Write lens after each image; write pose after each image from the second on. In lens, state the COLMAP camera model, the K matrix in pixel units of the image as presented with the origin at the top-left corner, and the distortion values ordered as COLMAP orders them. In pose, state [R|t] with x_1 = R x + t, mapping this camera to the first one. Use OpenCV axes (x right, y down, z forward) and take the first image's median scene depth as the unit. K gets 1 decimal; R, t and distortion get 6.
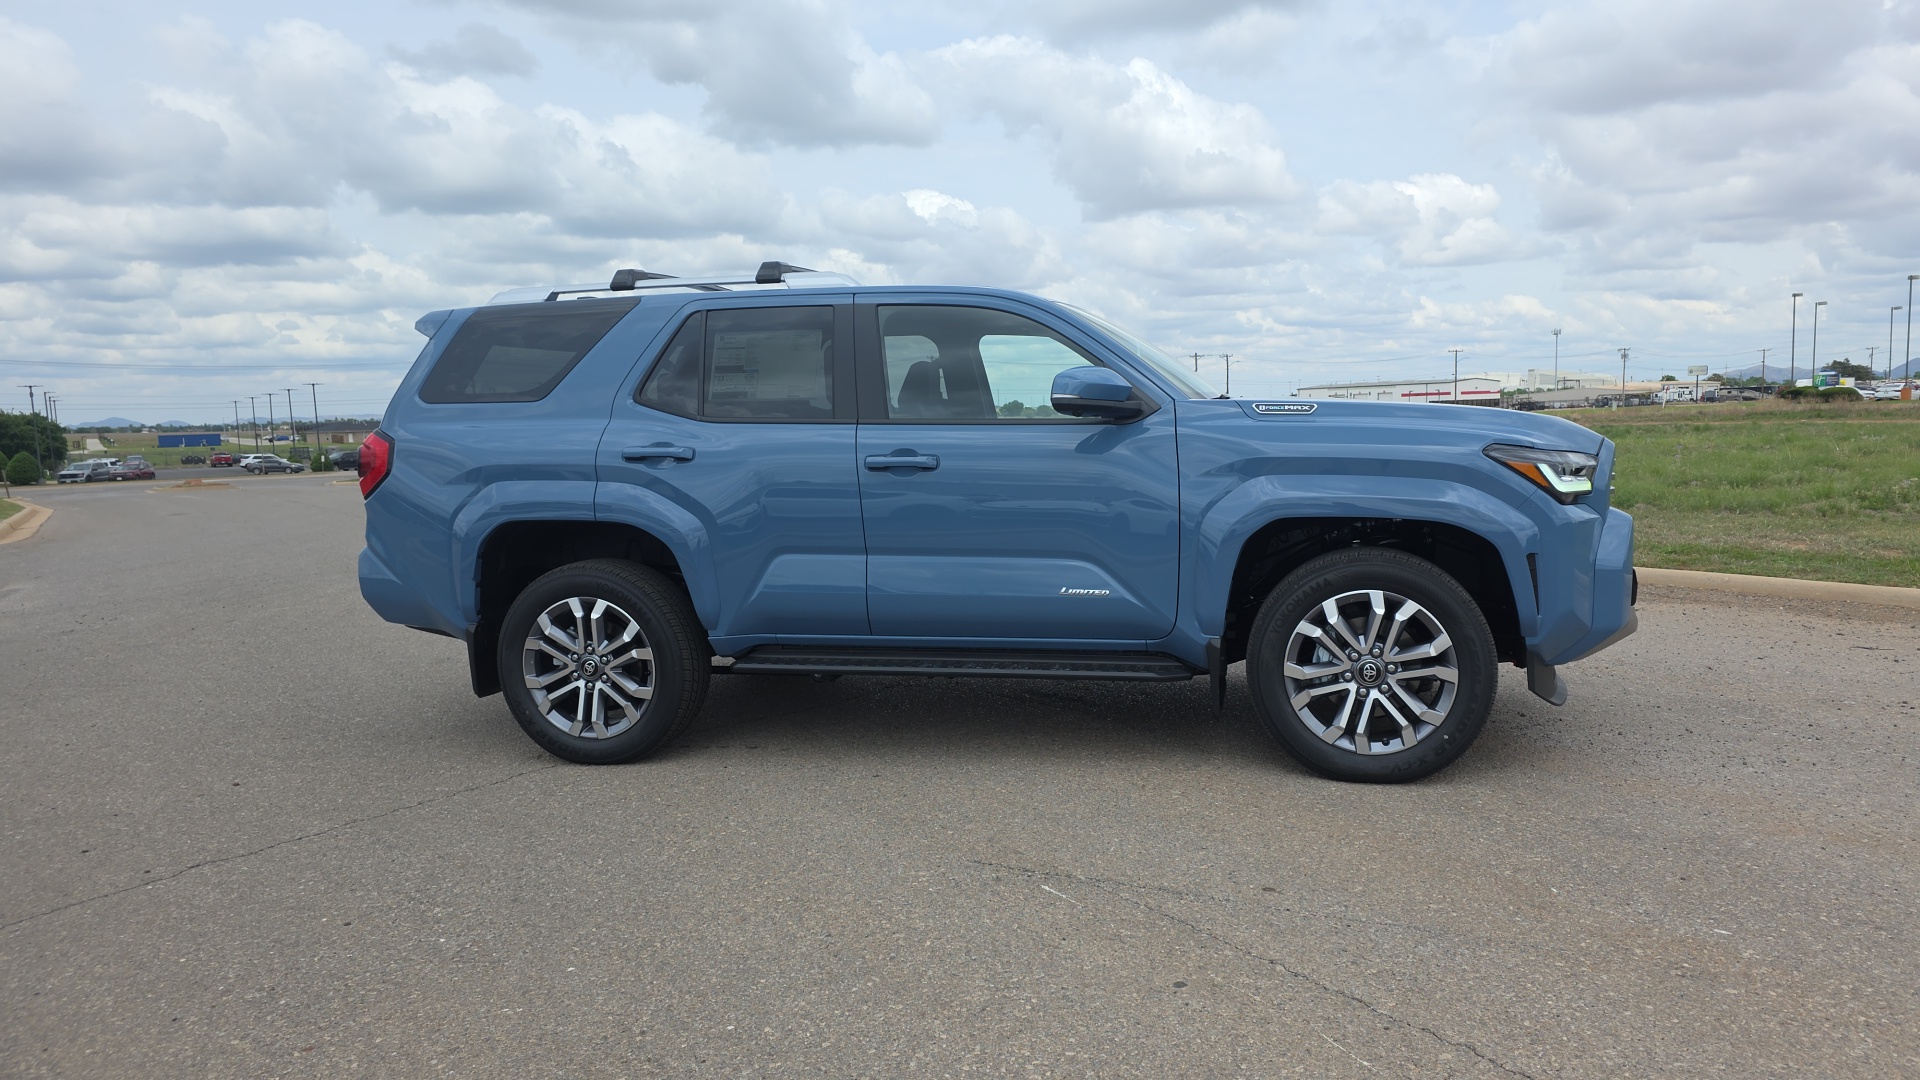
lens RADIAL K [[1313.2, 0, 1103.5], [0, 1313.2, 536.7], [0, 0, 1]] dist [0.029094, -0.050588]
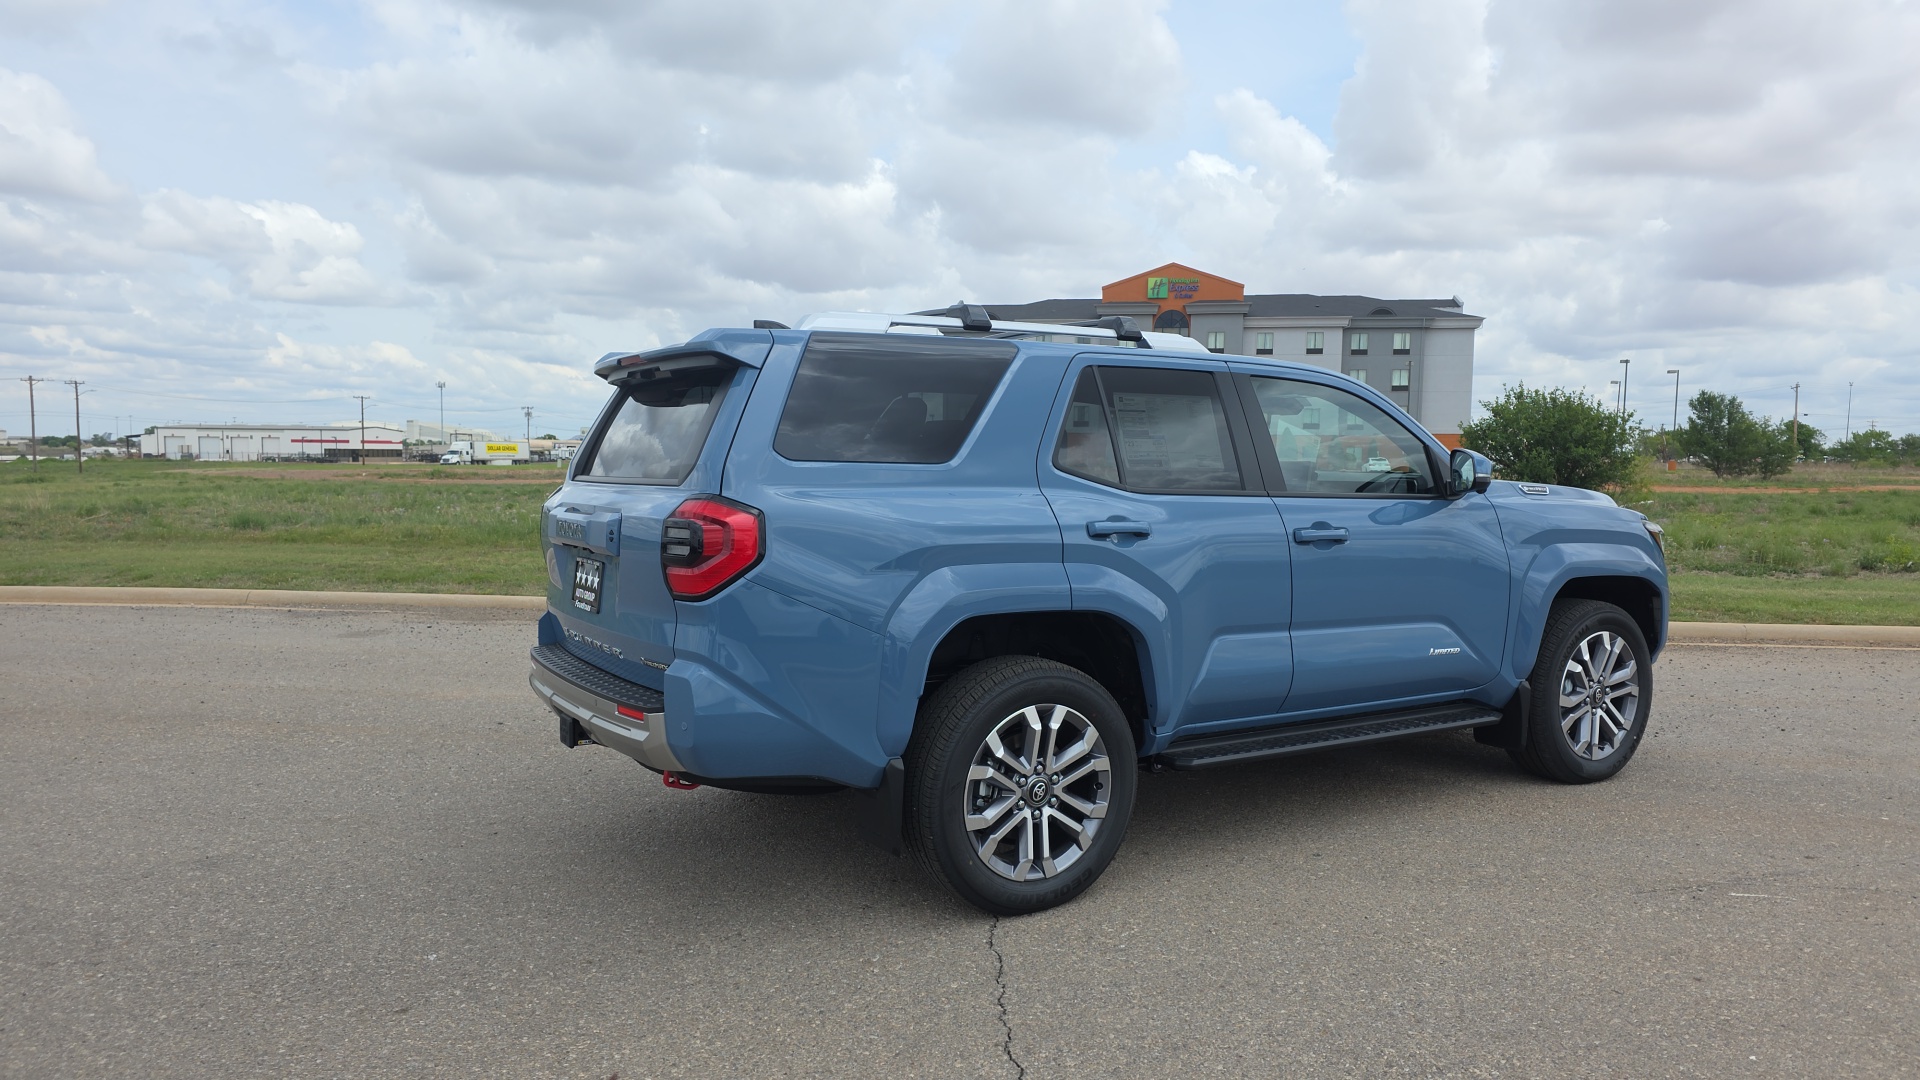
lens RADIAL K [[1293.0, 0, 948.5], [0, 1293.0, 525.4], [0, 0, 1]] dist [0.065579, -0.075305]
pose [[0.685723, -0.002118, 0.727860, -0.102358], [0.036383, 0.998845, -0.031370, -0.004198], [-0.726953, 0.047992, 0.685008, 0.049088]]
